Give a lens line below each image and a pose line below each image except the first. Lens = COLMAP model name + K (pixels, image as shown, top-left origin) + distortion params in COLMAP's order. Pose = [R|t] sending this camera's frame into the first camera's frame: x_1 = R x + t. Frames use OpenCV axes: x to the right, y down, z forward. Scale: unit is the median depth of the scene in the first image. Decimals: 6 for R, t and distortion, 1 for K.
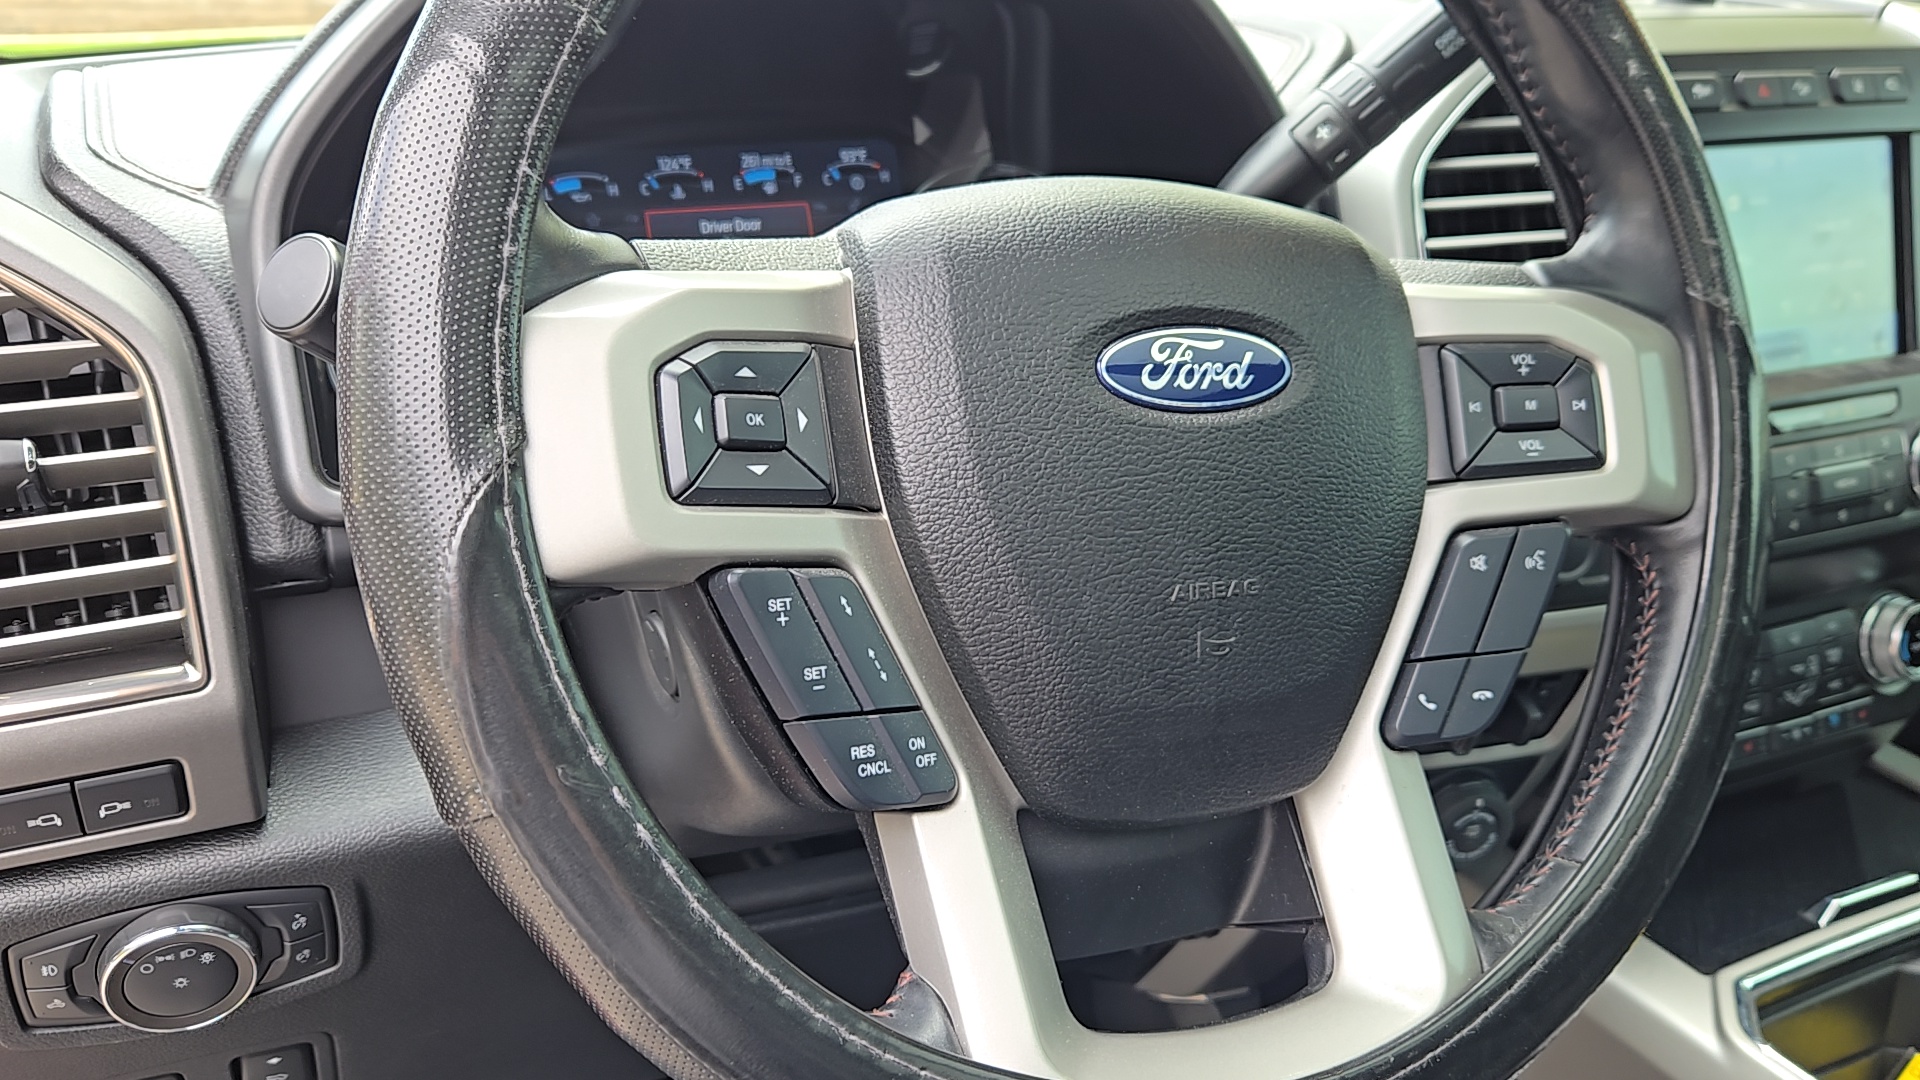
lens RADIAL K [[1637.0, 0, 966.1], [0, 1637.0, 535.5], [0, 0, 1]] dist [-0.005205, -0.010828]
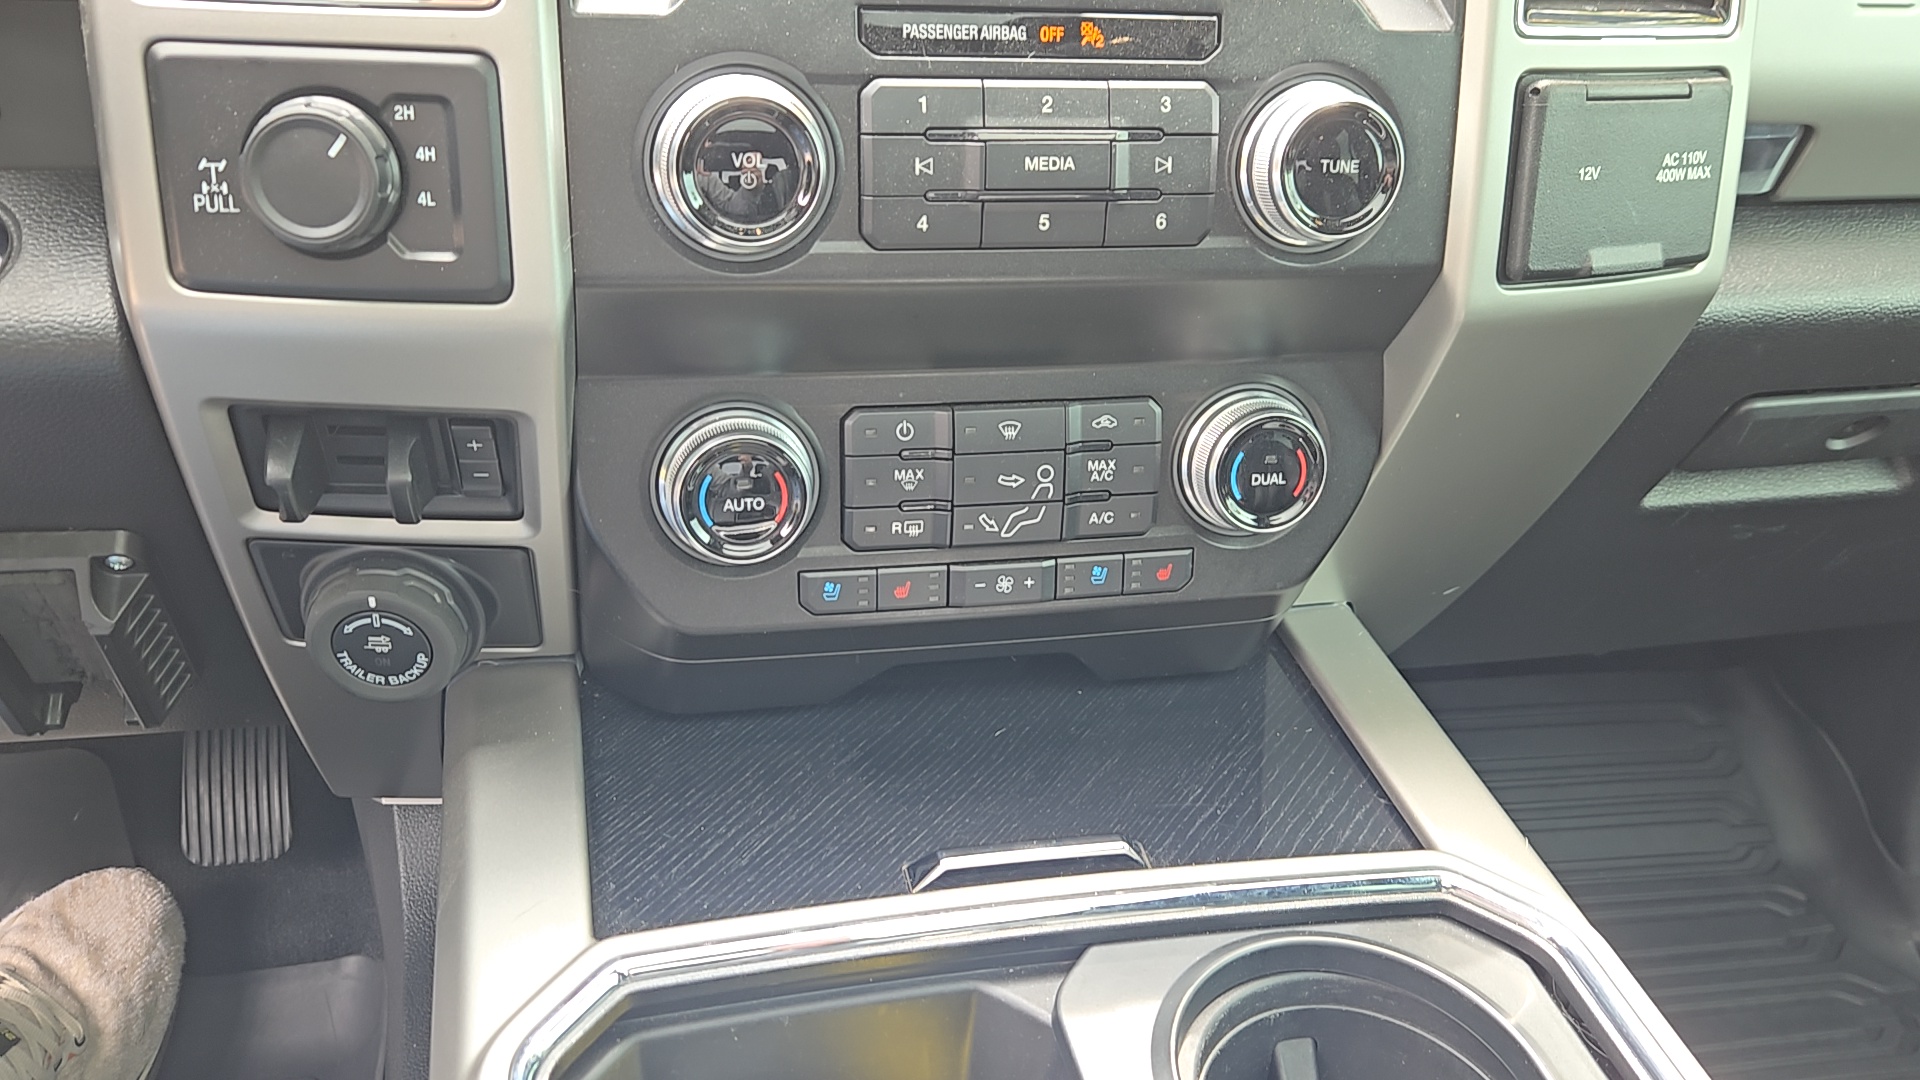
lens RADIAL K [[1625.4, 0, 953.1], [0, 1625.4, 535.9], [0, 0, 1]] dist [0.007395, 0.000537]
pose [[0.974369, 0.164555, -0.153386, 0.957714], [-0.136040, 0.974063, 0.180815, -0.006805], [0.179161, -0.155314, 0.971483, 0.674236]]
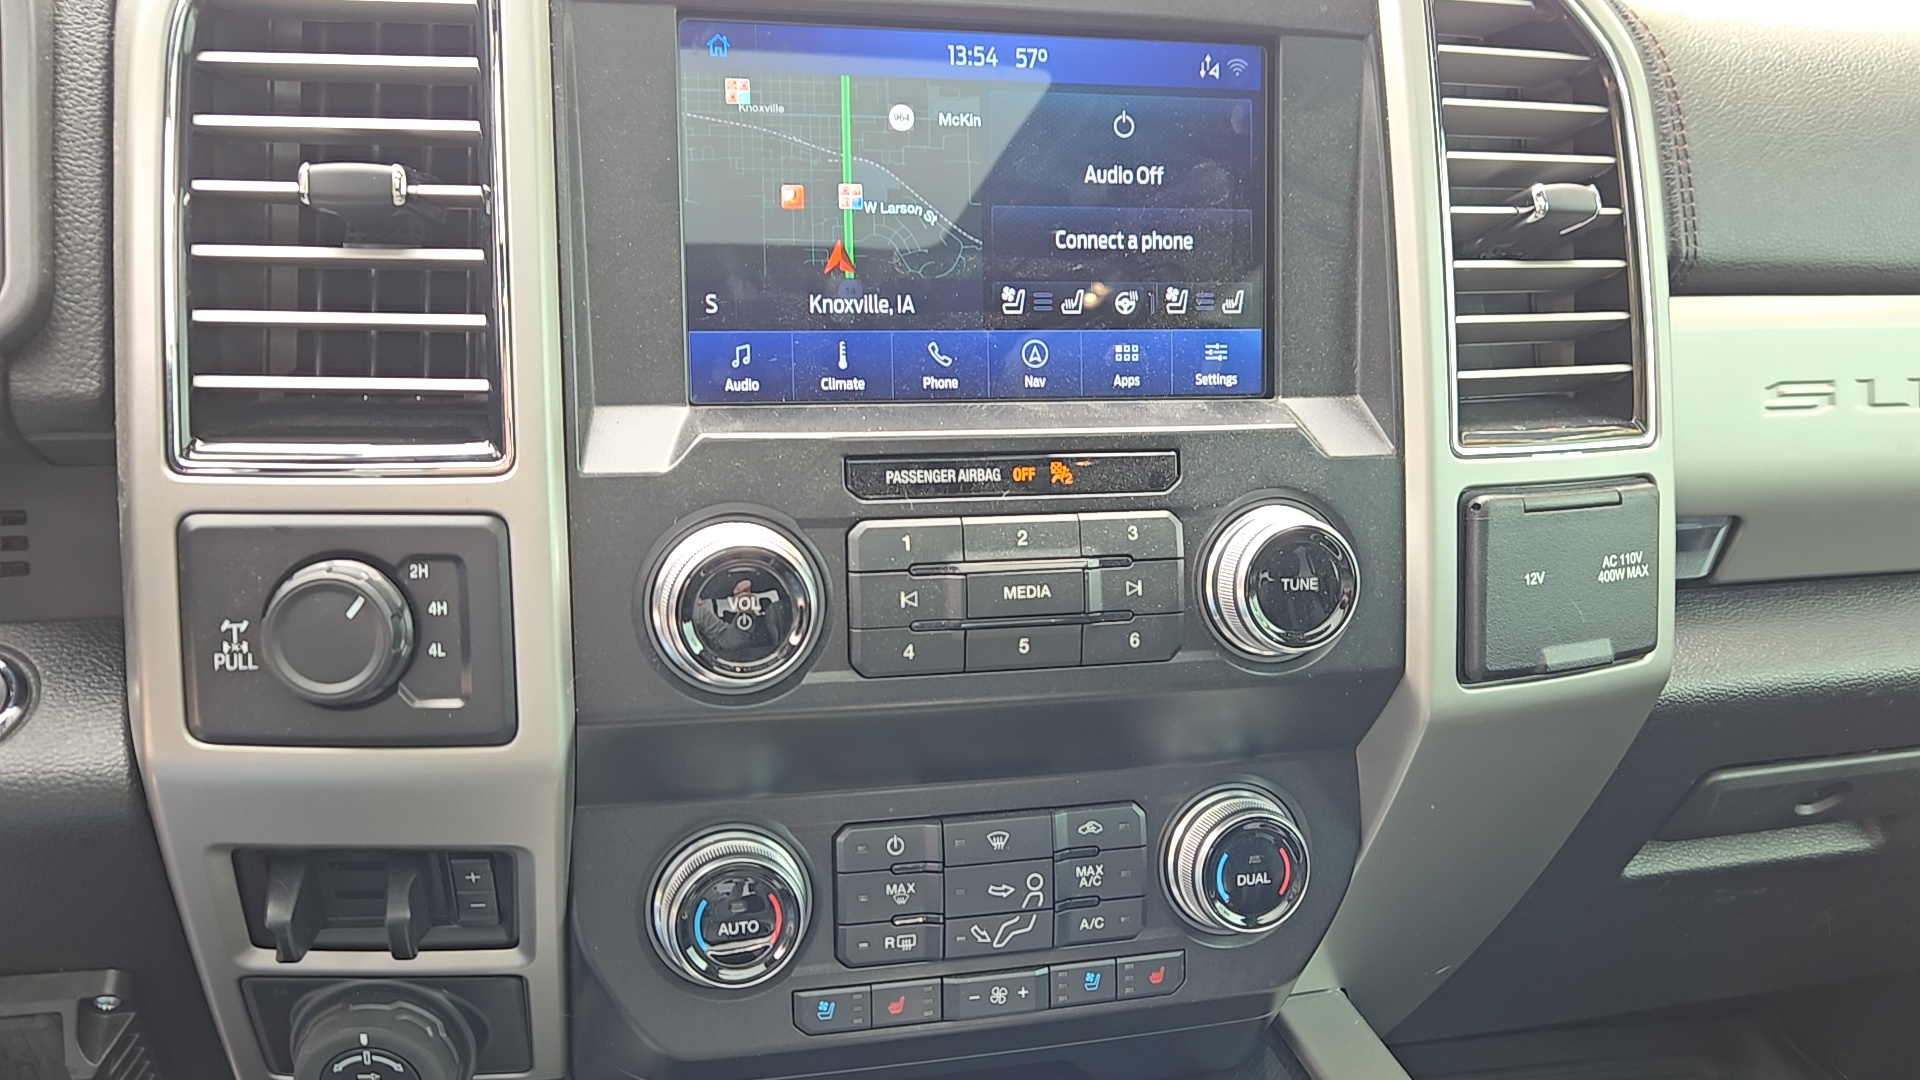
lens RADIAL K [[1625.4, 0, 953.1], [0, 1625.4, 535.9], [0, 0, 1]] dist [0.007395, 0.000537]
pose [[0.980788, 0.100785, -0.167027, 0.951385], [-0.106244, 0.994049, -0.024054, -0.055584], [0.163609, 0.041338, 0.985659, 0.643039]]
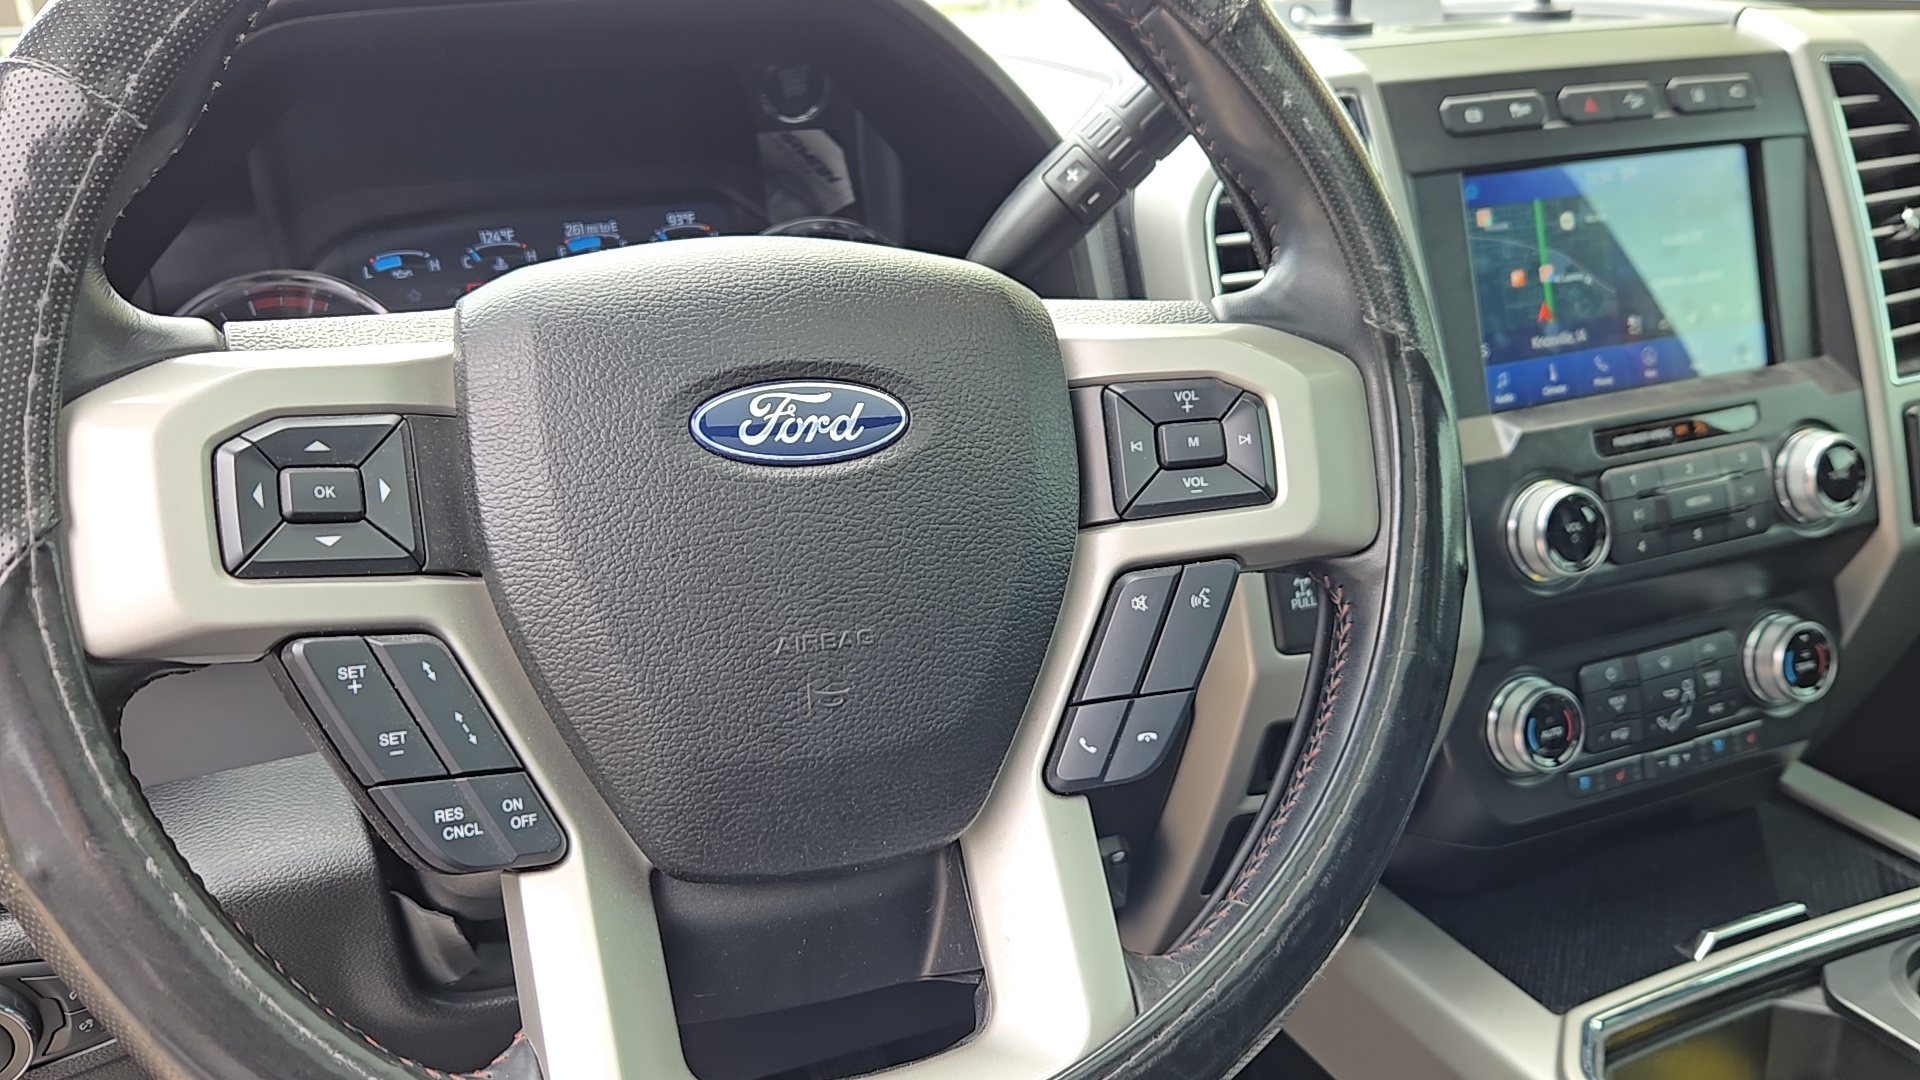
lens RADIAL K [[1635.1, 0, 968.2], [0, 1635.1, 534.6], [0, 0, 1]] dist [0.003821, -0.016480]
pose [[0.997404, -0.039054, -0.060494, 0.255237], [0.037307, 0.998861, -0.029735, 0.000756], [0.061587, 0.027401, 0.997726, 0.003895]]
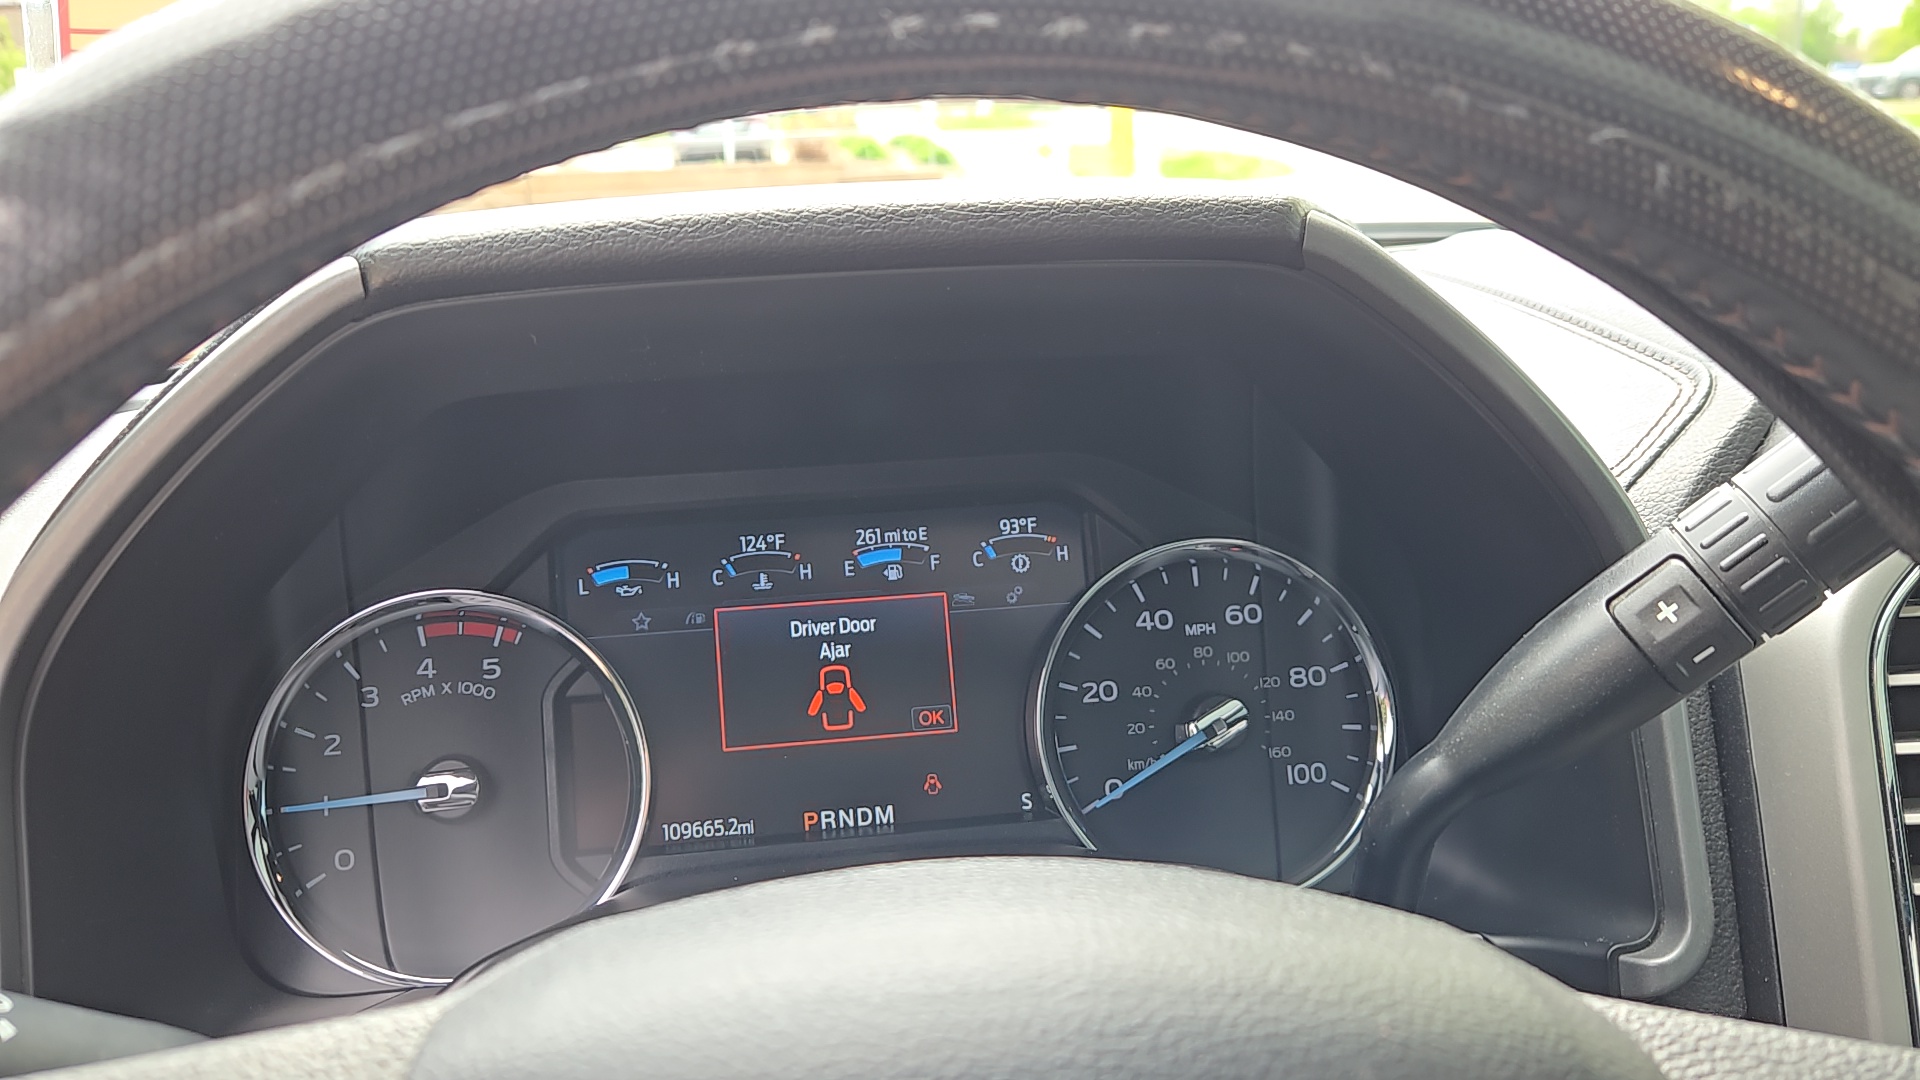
lens RADIAL K [[1635.1, 0, 968.2], [0, 1635.1, 534.6], [0, 0, 1]] dist [0.003821, -0.016480]
pose [[0.958837, 0.033924, -0.281922, 0.178787], [-0.059758, 0.994711, -0.083545, -0.261379], [0.277597, 0.096954, 0.955793, 0.478445]]
